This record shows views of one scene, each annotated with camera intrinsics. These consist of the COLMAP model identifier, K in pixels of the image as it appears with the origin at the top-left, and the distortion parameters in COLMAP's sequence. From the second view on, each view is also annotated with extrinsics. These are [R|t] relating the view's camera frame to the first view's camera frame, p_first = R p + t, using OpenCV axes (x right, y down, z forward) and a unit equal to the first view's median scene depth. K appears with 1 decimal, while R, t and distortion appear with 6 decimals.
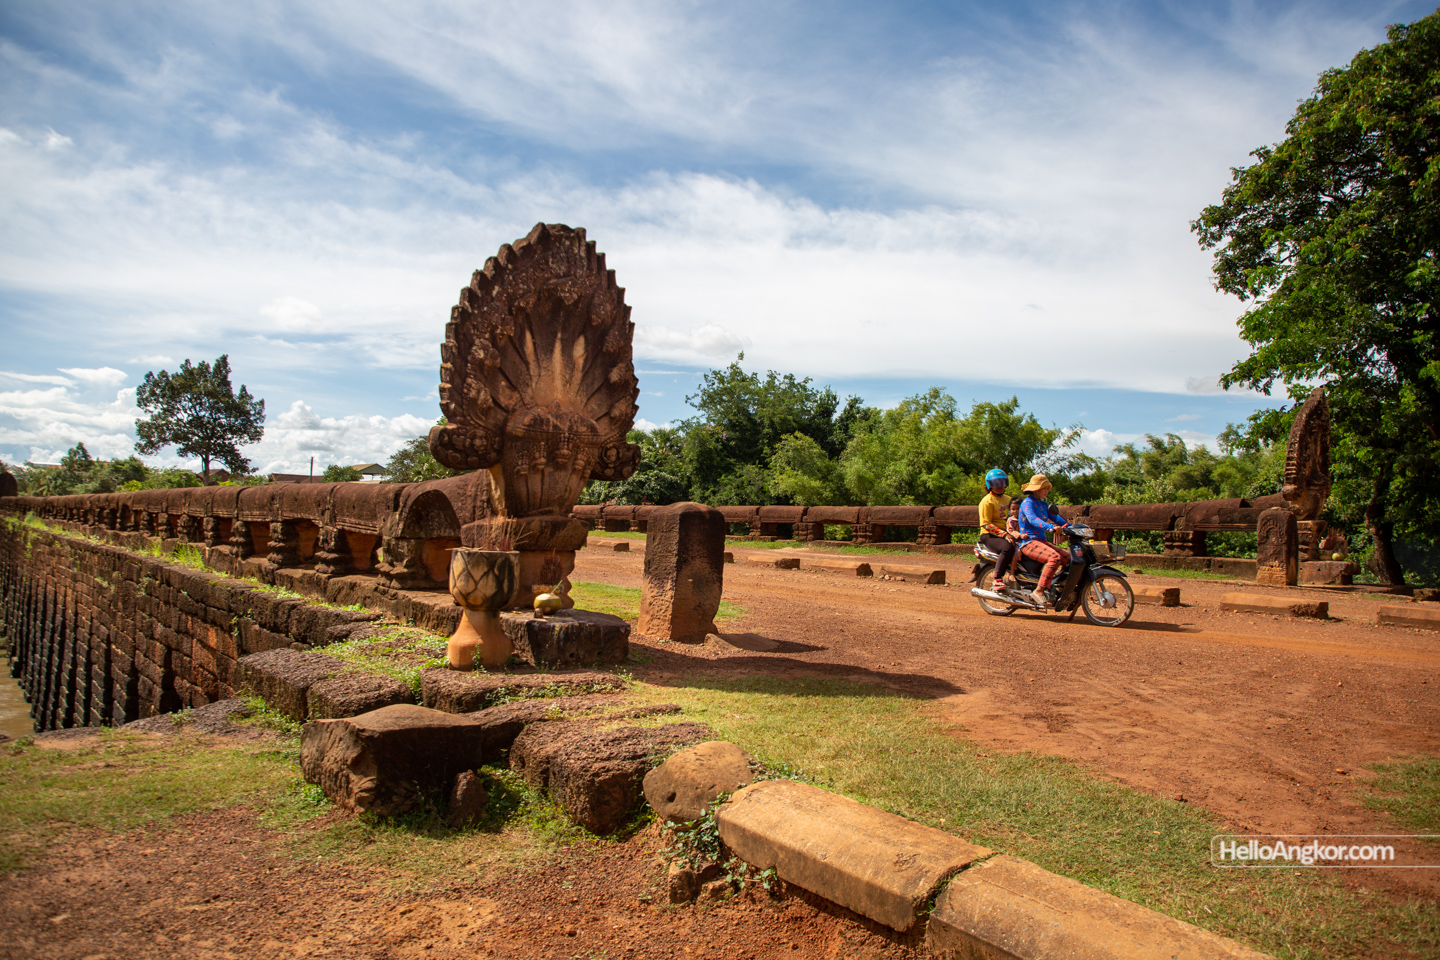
lens RADIAL K [[1044.6, 0, 729.0], [0, 1044.6, 484.0], [0, 0, 1]] dist [0.082482, 0.002888]
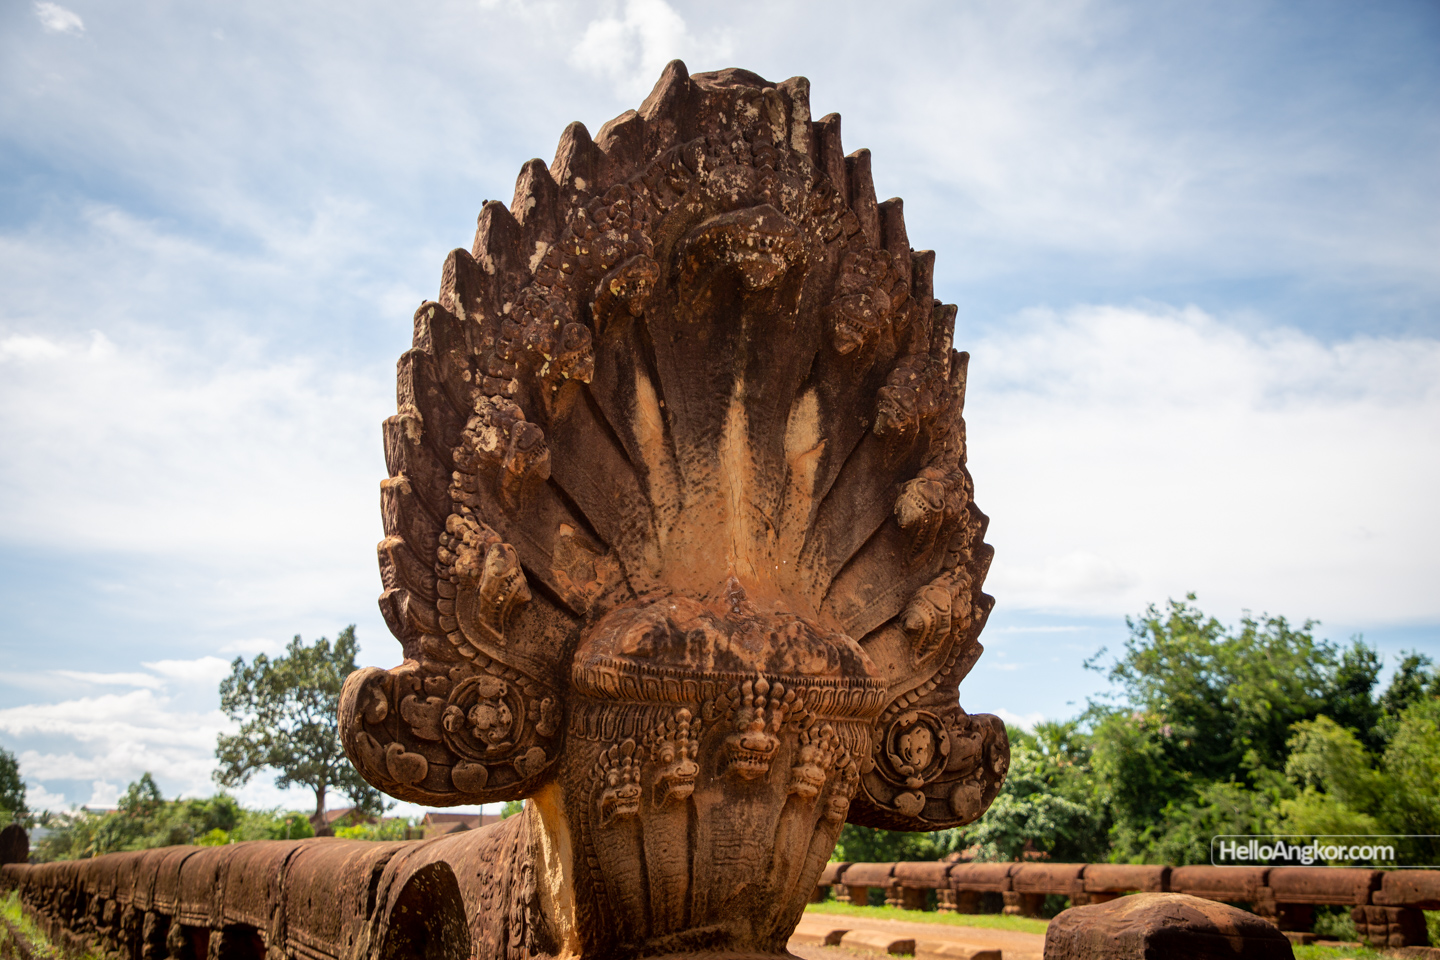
lens RADIAL K [[1659.2, 0, 728.0], [0, 1659.2, 470.3], [0, 0, 1]] dist [0.019556, 0.000000]
pose [[0.965365, -0.071099, -0.251027, -0.032657], [0.017744, 0.977816, -0.208712, -0.005359], [0.260297, 0.197029, 0.945212, 0.475560]]
